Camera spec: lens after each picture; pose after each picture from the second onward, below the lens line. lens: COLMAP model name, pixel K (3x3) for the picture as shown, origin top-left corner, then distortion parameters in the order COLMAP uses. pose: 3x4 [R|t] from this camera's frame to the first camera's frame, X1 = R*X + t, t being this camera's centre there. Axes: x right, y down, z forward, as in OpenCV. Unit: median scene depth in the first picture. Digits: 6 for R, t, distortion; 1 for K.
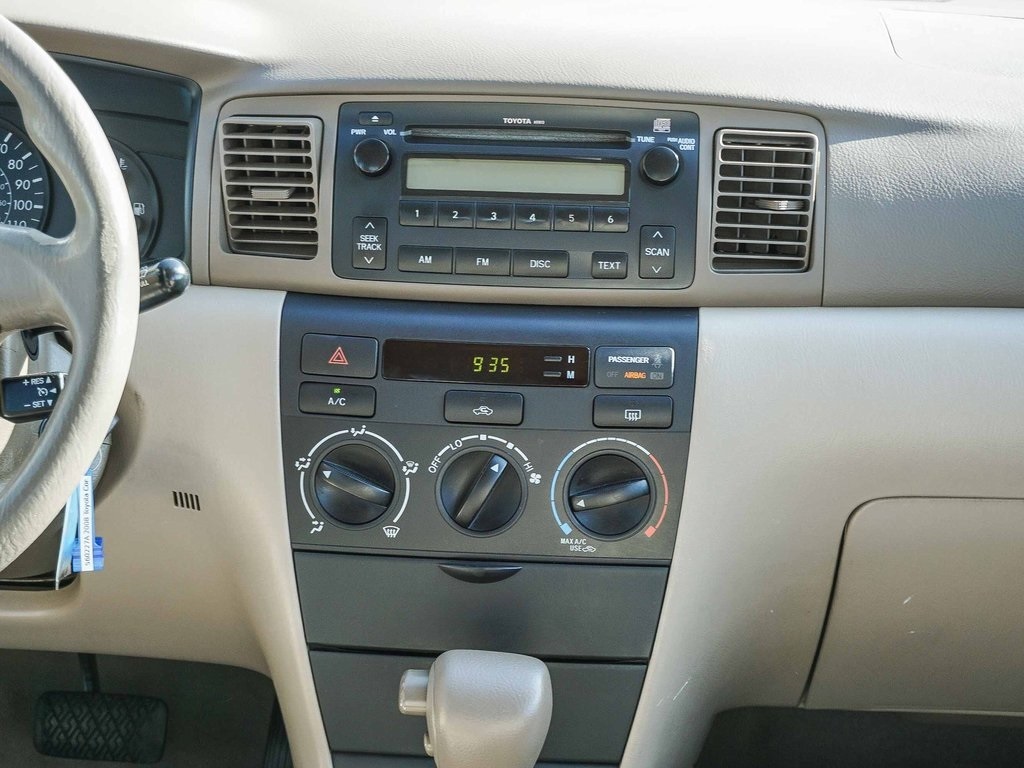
lens RADIAL K [[2205.2, 0, 519.2], [0, 2205.2, 359.5], [0, 0, 1]] dist [-0.019158, 0.000000]
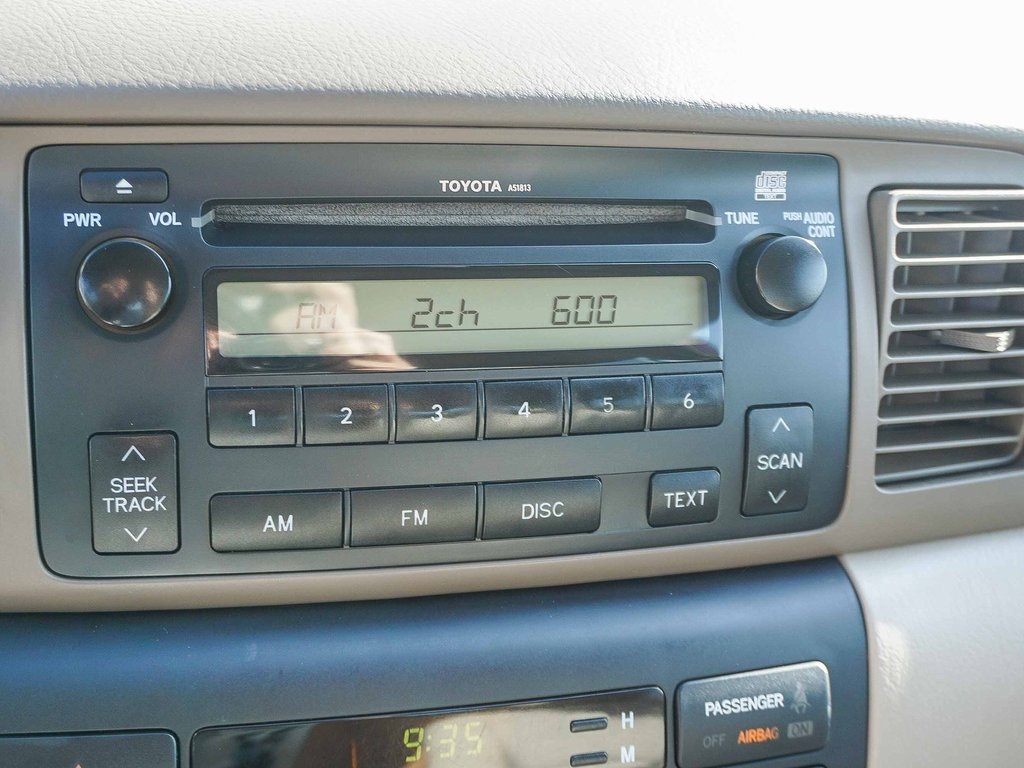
lens RADIAL K [[1235.1, 0, 516.1], [0, 1235.1, 375.6], [0, 0, 1]] dist [0.100164, 0.000000]
pose [[0.957994, -0.070834, 0.277901, -0.062937], [0.040584, 0.992750, 0.113136, -0.098322], [-0.283901, -0.097106, 0.953924, 0.760591]]
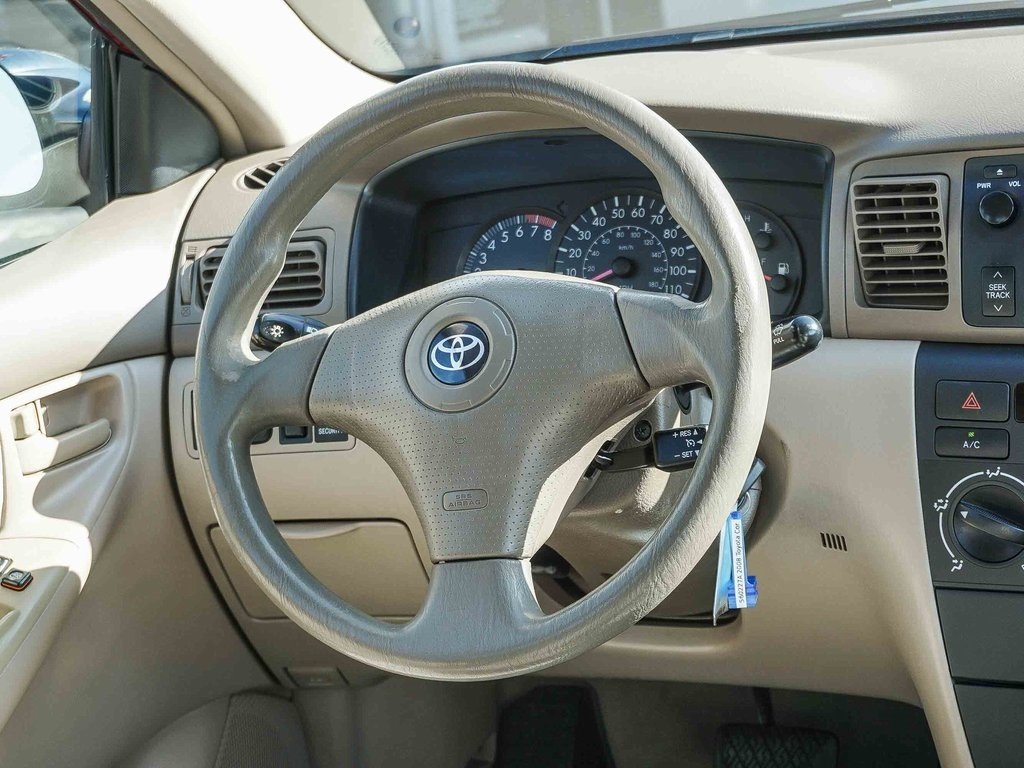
lens RADIAL K [[2205.2, 0, 510.5], [0, 2205.2, 376.7], [0, 0, 1]] dist [-0.019158, 0.000000]
pose [[0.947325, -0.036438, -0.318195, 0.043440], [0.032424, 0.999314, -0.017902, -0.001513], [0.318629, 0.006642, 0.947856, -0.058316]]
